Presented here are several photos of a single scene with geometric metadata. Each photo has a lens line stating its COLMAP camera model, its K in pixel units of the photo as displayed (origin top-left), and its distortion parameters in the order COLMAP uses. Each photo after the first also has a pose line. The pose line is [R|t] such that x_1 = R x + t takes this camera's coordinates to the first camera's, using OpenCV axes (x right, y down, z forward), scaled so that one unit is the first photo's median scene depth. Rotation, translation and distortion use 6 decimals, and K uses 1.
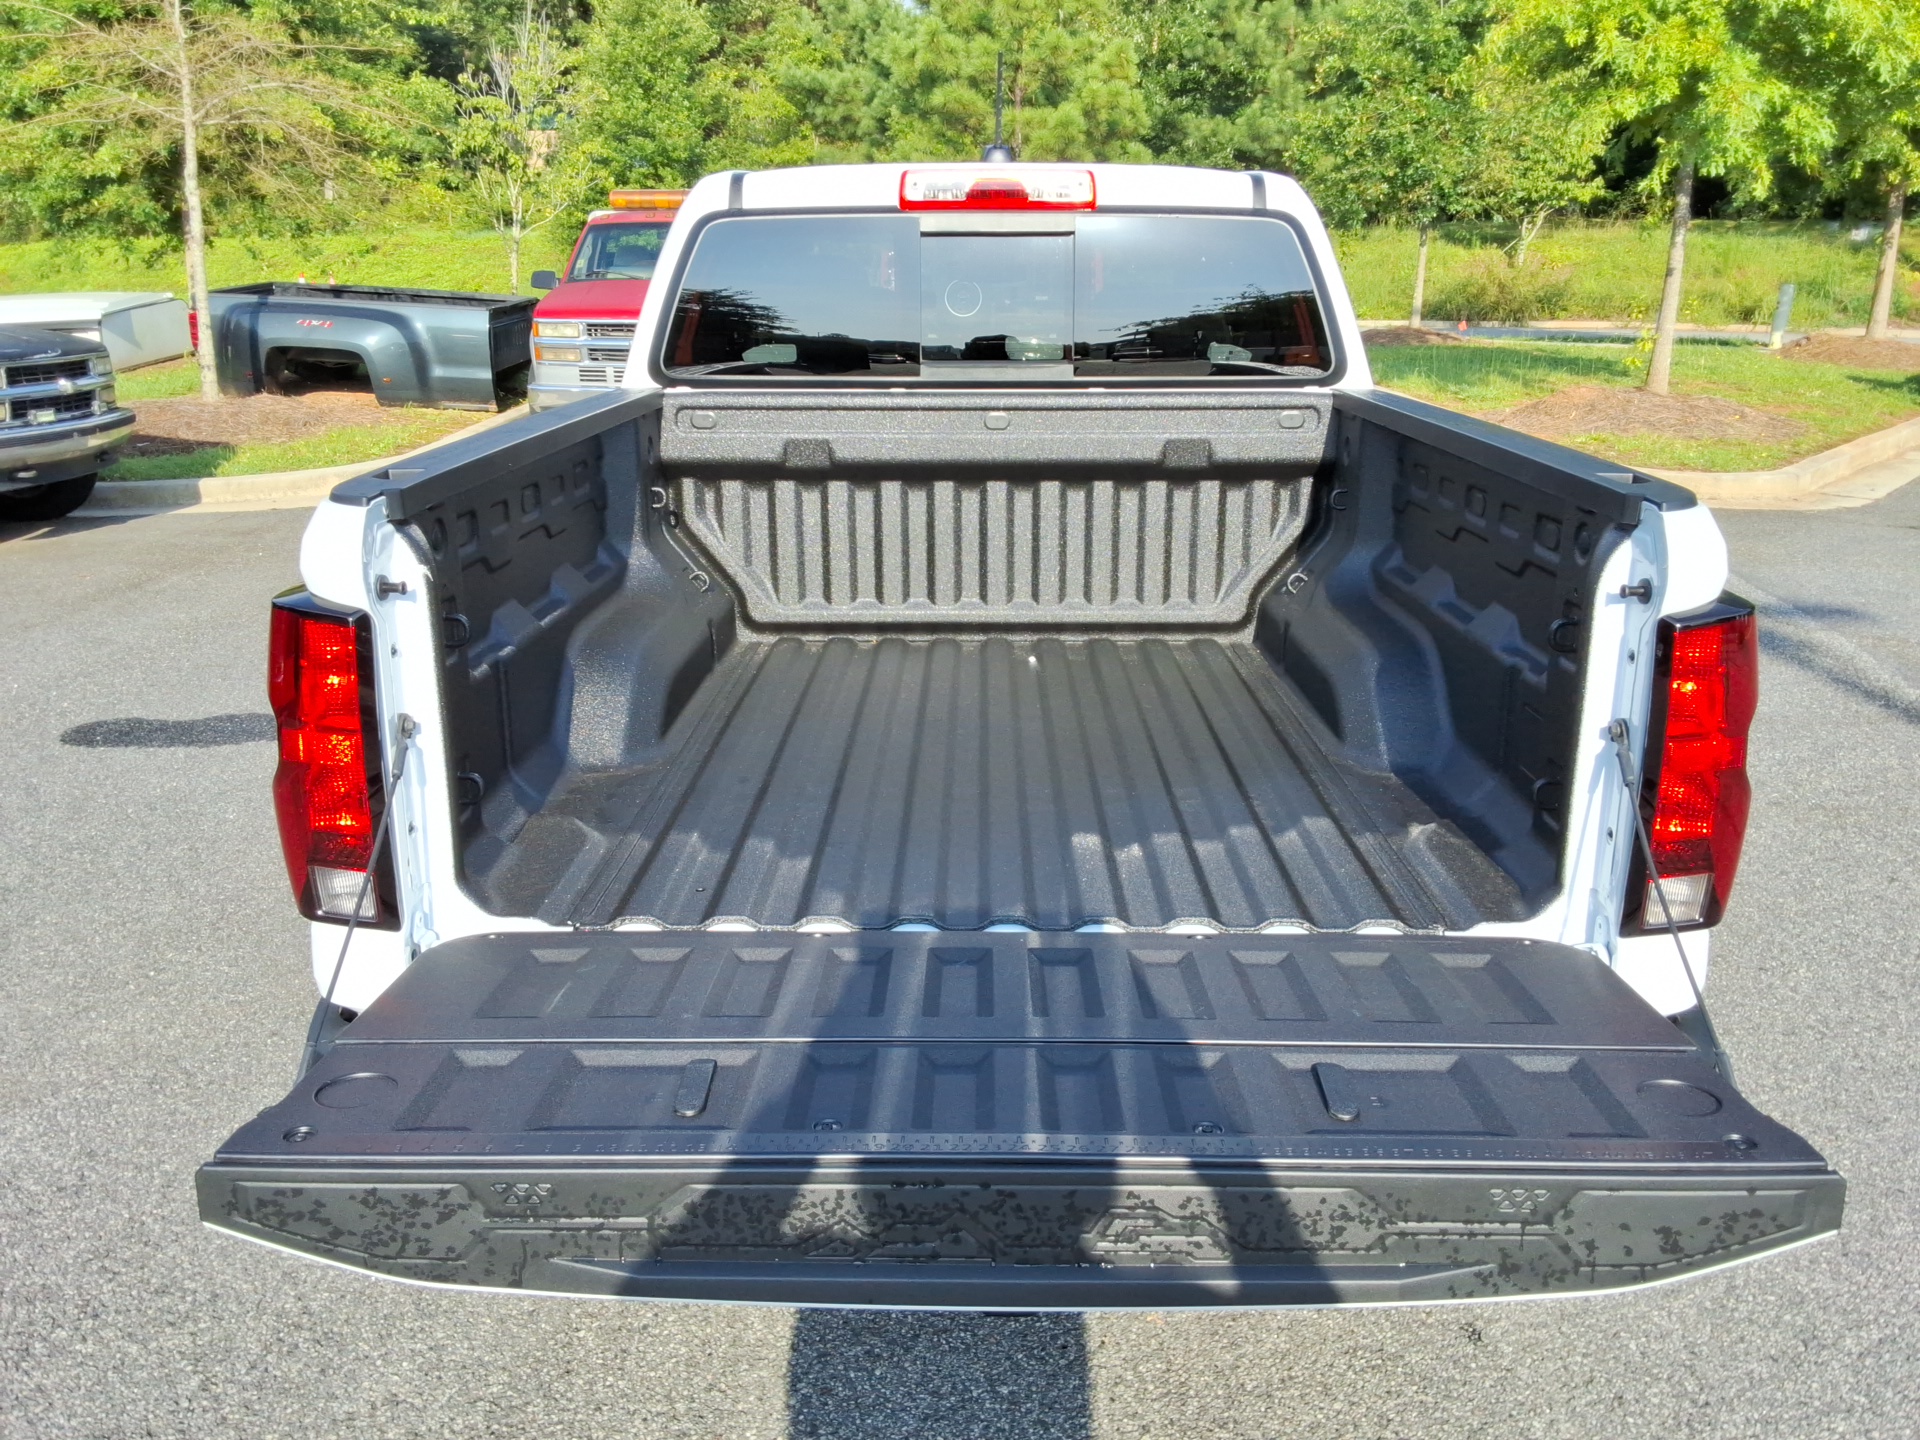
lens RADIAL K [[1551.2, 0, 980.6], [0, 1551.2, 695.6], [0, 0, 1]] dist [0.091642, -0.137158]
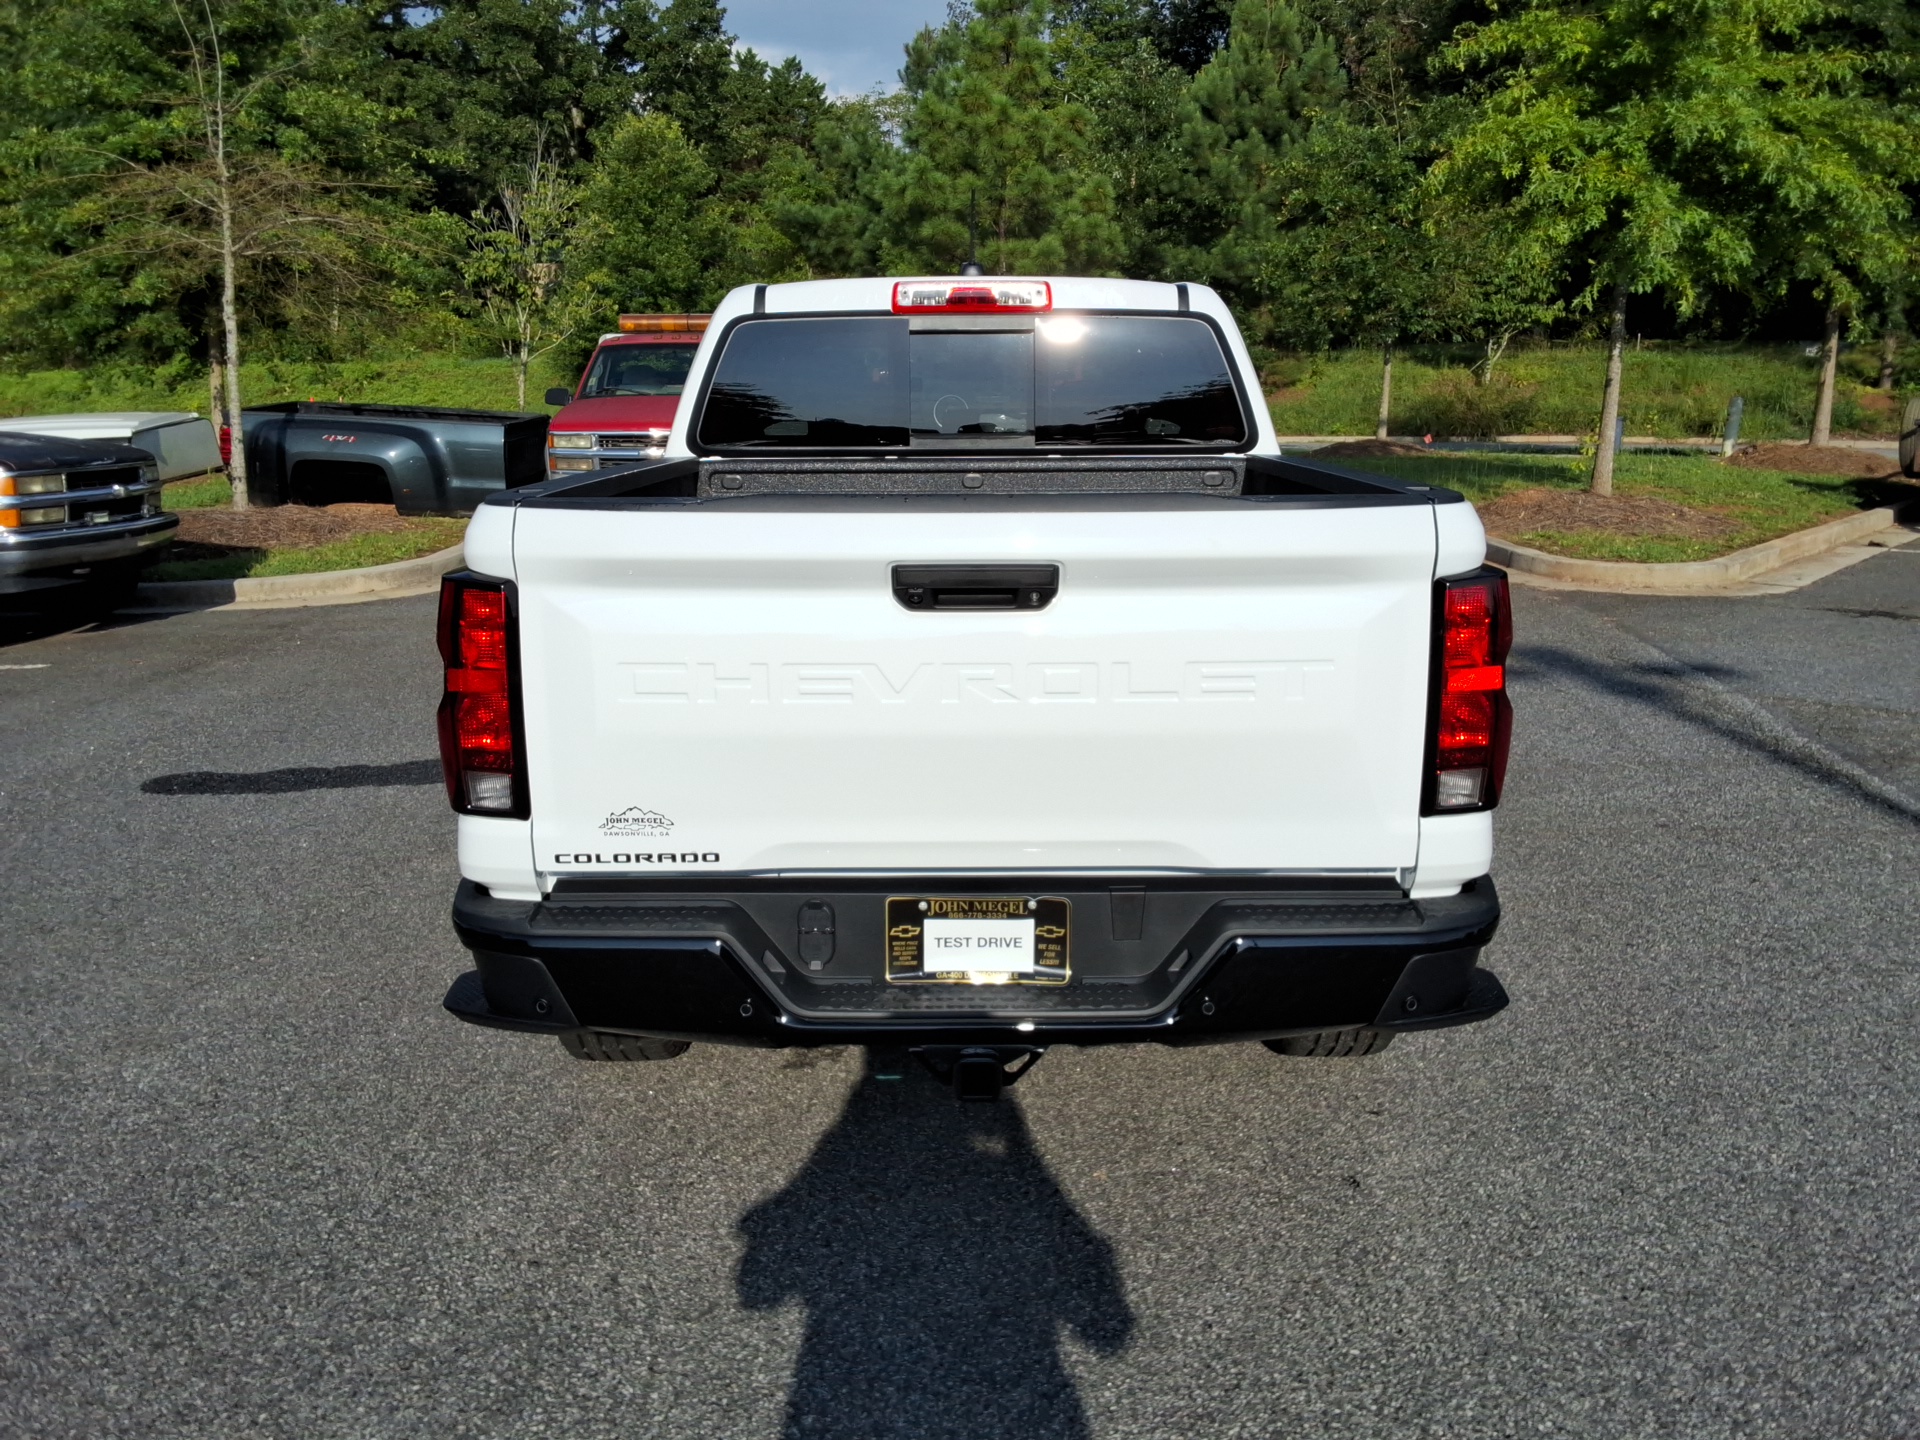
lens RADIAL K [[1546.6, 0, 978.5], [0, 1546.6, 697.5], [0, 0, 1]] dist [0.125670, -0.198193]
pose [[0.999968, -0.006664, 0.004434, 0.001842], [0.006974, 0.997226, -0.074107, 0.017191], [-0.003927, 0.074136, 0.997240, -0.041966]]
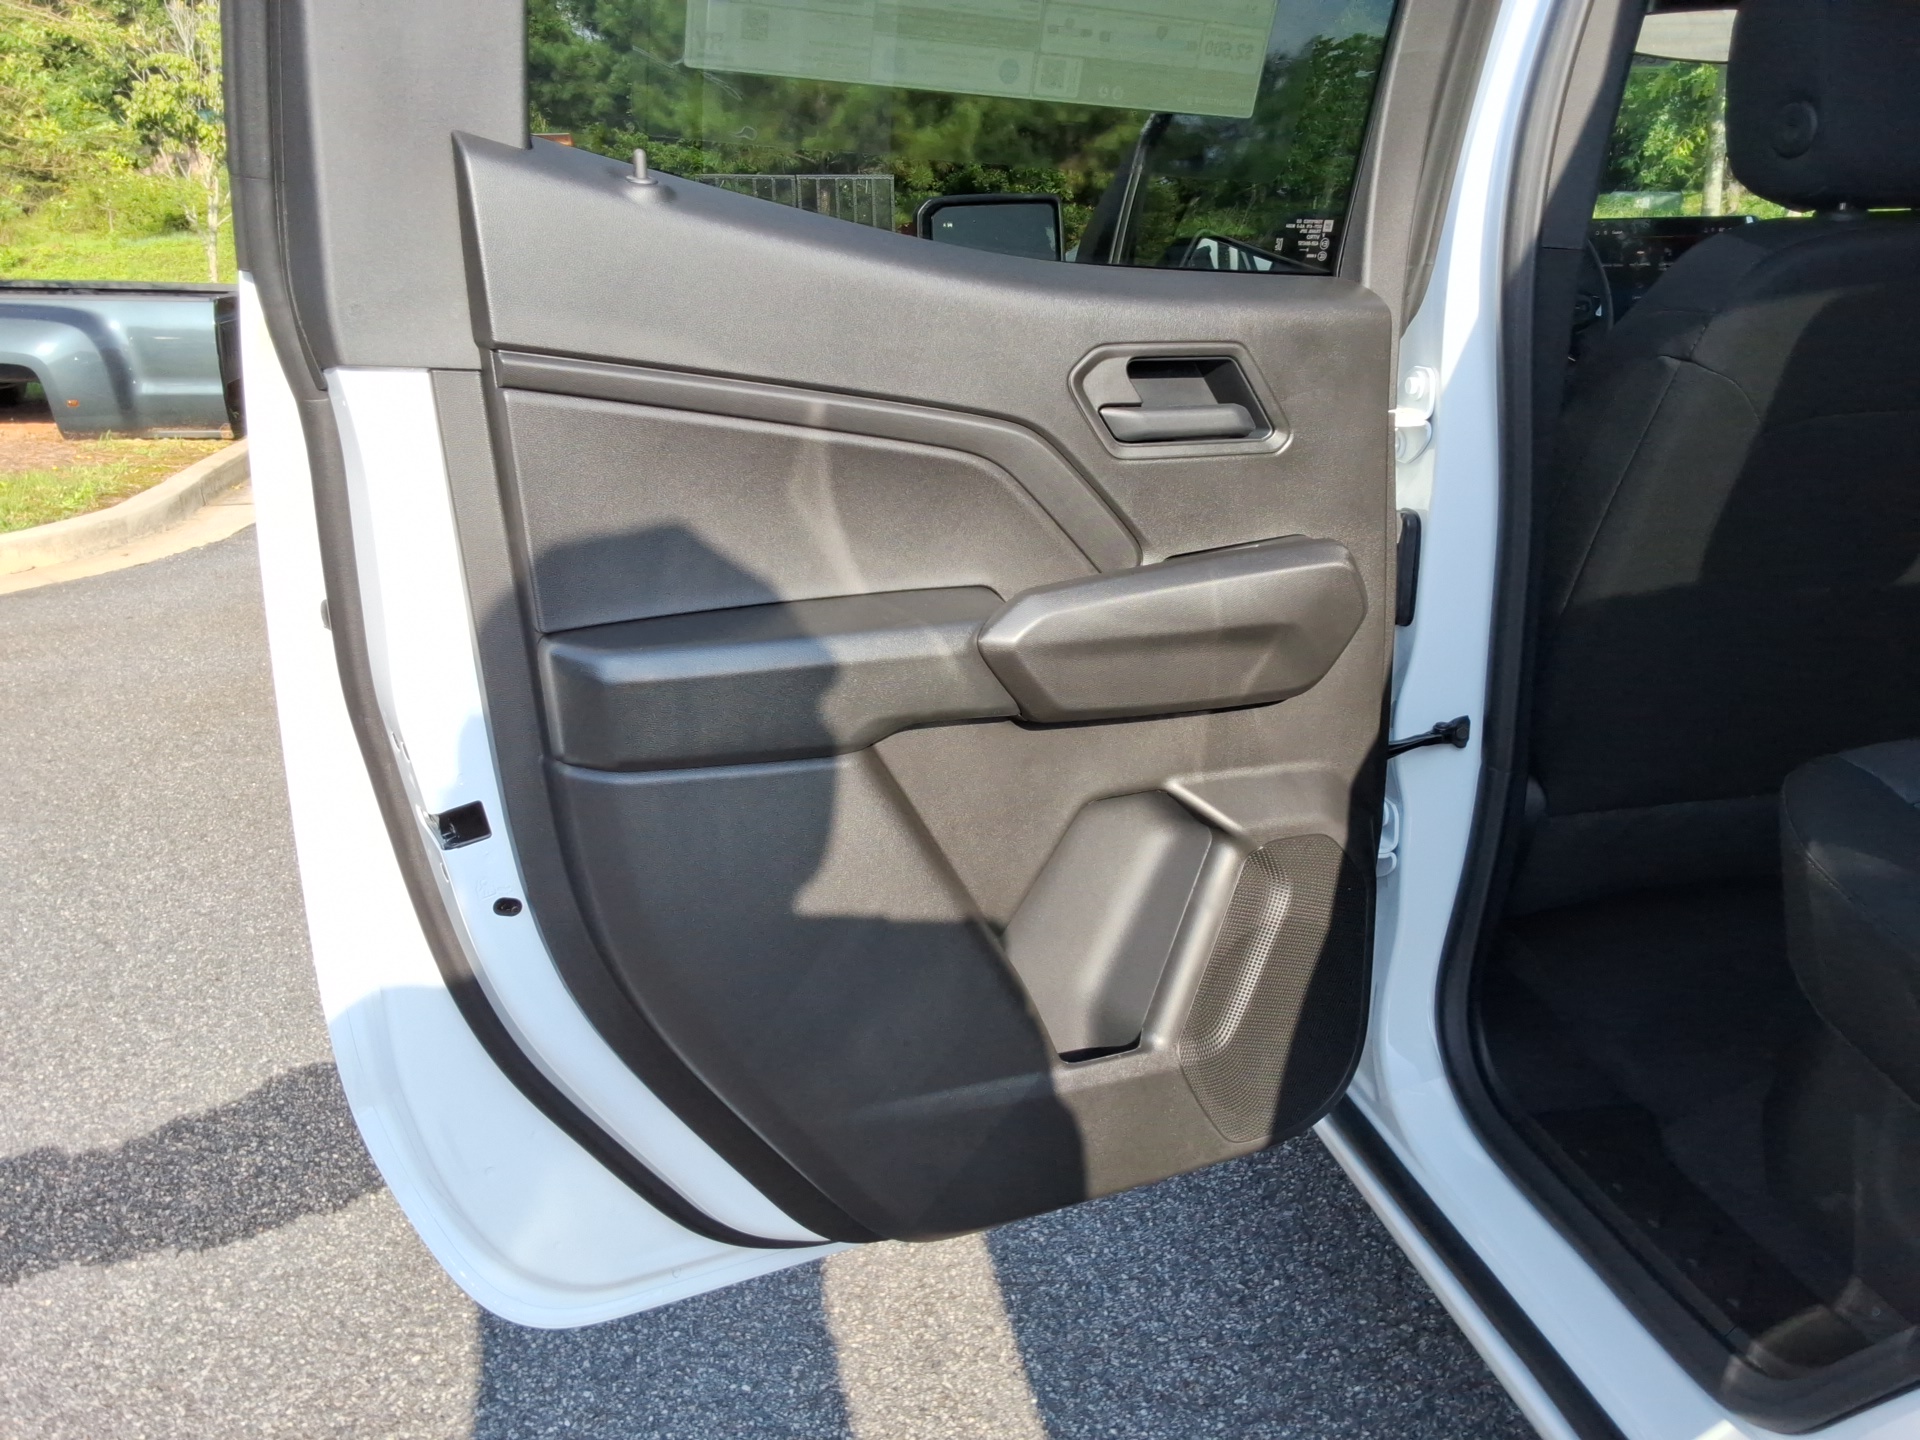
lens RADIAL K [[1551.2, 0, 980.6], [0, 1551.2, 695.6], [0, 0, 1]] dist [0.091642, -0.137158]
pose [[0.983616, -0.073528, 0.164603, -0.086588], [0.073484, 0.997276, 0.006365, -0.036481], [-0.164622, 0.005835, 0.986339, 0.195258]]
